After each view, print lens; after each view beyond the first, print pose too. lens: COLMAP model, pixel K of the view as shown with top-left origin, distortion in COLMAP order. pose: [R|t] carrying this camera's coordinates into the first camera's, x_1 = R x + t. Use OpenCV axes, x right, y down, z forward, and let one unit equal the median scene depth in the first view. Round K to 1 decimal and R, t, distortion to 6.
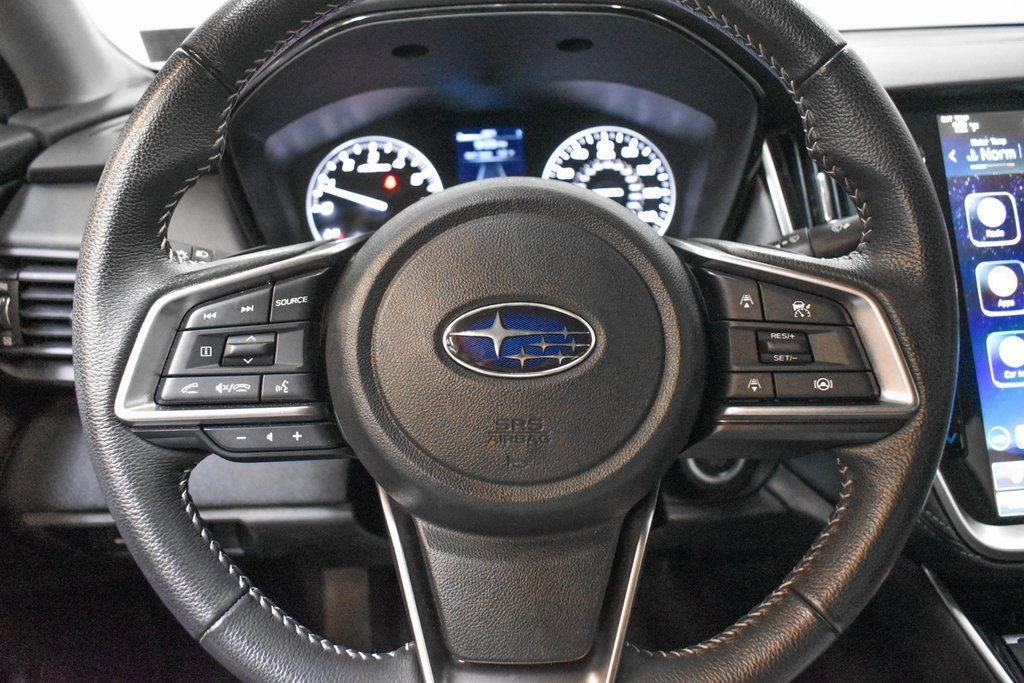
lens RADIAL K [[774.3, 0, 512.0], [0, 774.3, 341.5], [0, 0, 1]] dist [-0.026593, 0.003939]
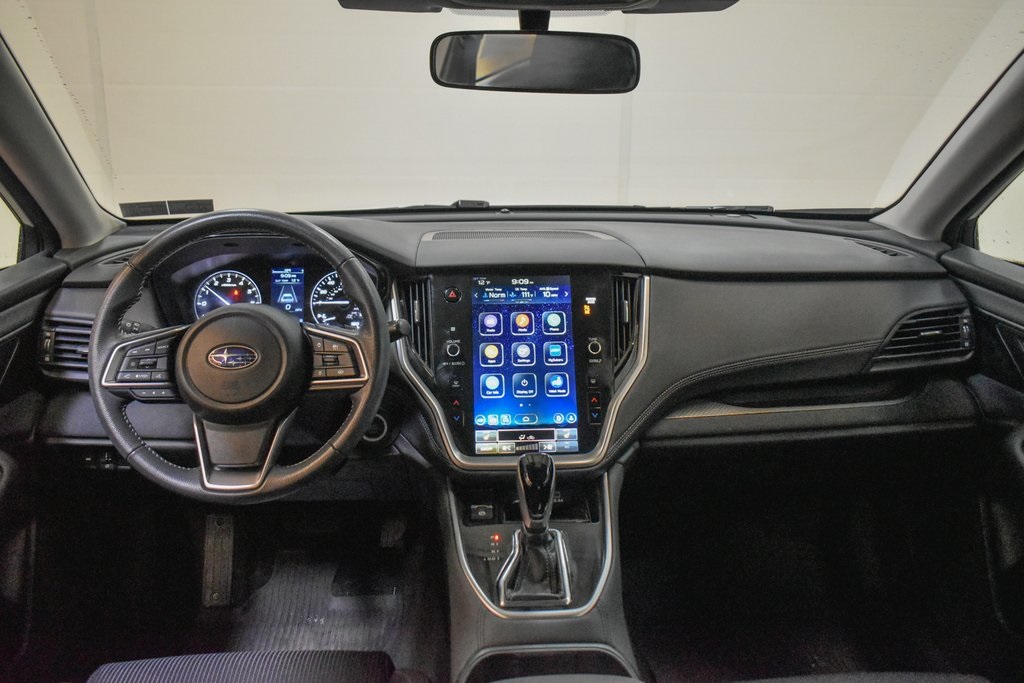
lens RADIAL K [[894.8, 0, 512.0], [0, 894.8, 341.5], [0, 0, 1]] dist [0.000997, -0.001058]
pose [[0.998997, 0.044445, -0.005370, 0.621821], [-0.044755, 0.994343, -0.096326, 0.124197], [0.001058, 0.096470, 0.995335, -1.413414]]
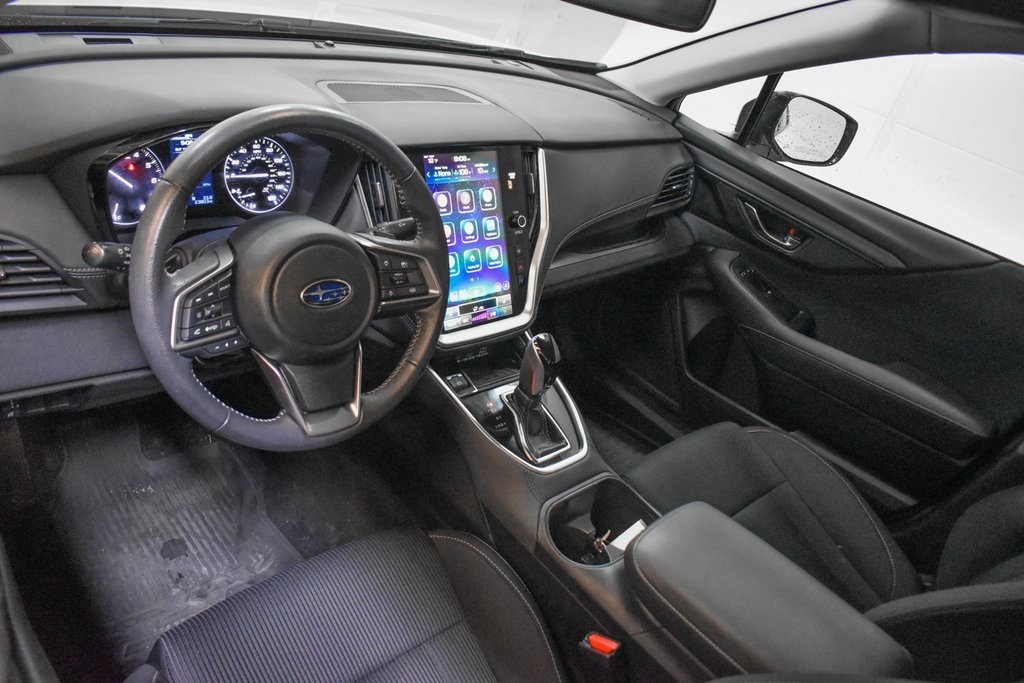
lens RADIAL K [[804.9, 0, 512.0], [0, 804.9, 341.5], [0, 0, 1]] dist [-0.007842, 0.000942]
pose [[0.730008, -0.129919, 0.670976, -0.784799], [-0.036464, 0.972963, 0.228064, -0.277601], [-0.682465, -0.190955, 0.705534, -0.811096]]
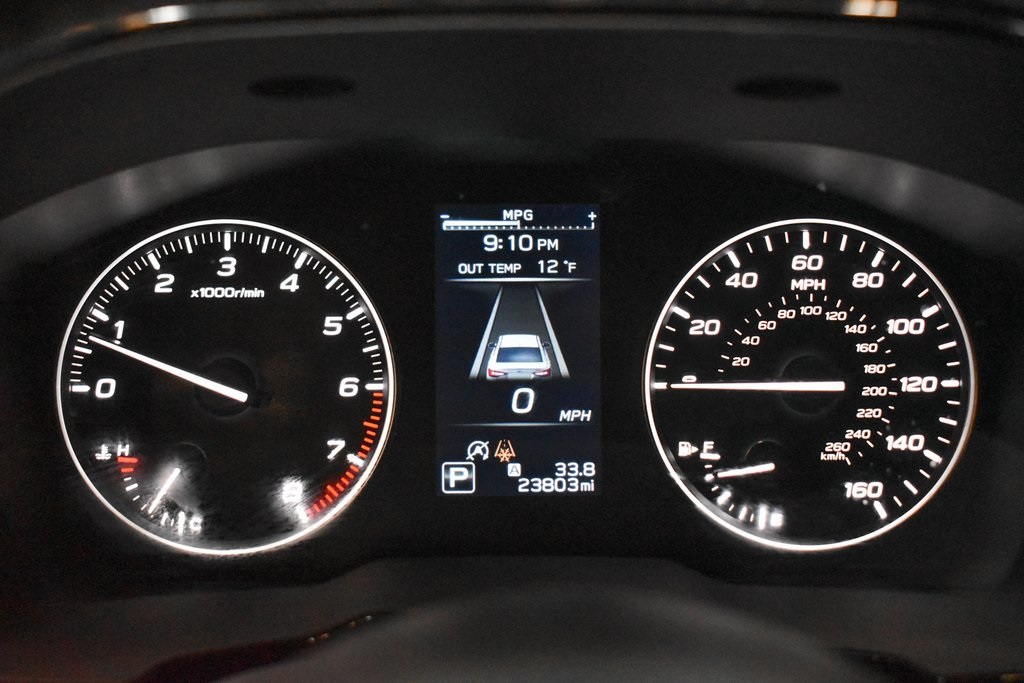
lens RADIAL K [[1350.9, 0, 512.0], [0, 1350.9, 341.5], [0, 0, 1]] dist [-0.010325, -0.009730]
pose [[0.998612, 0.050647, -0.014471, -0.021049], [-0.051019, 0.998344, -0.026595, -0.198931], [0.013100, 0.027296, 0.999542, 0.321467]]
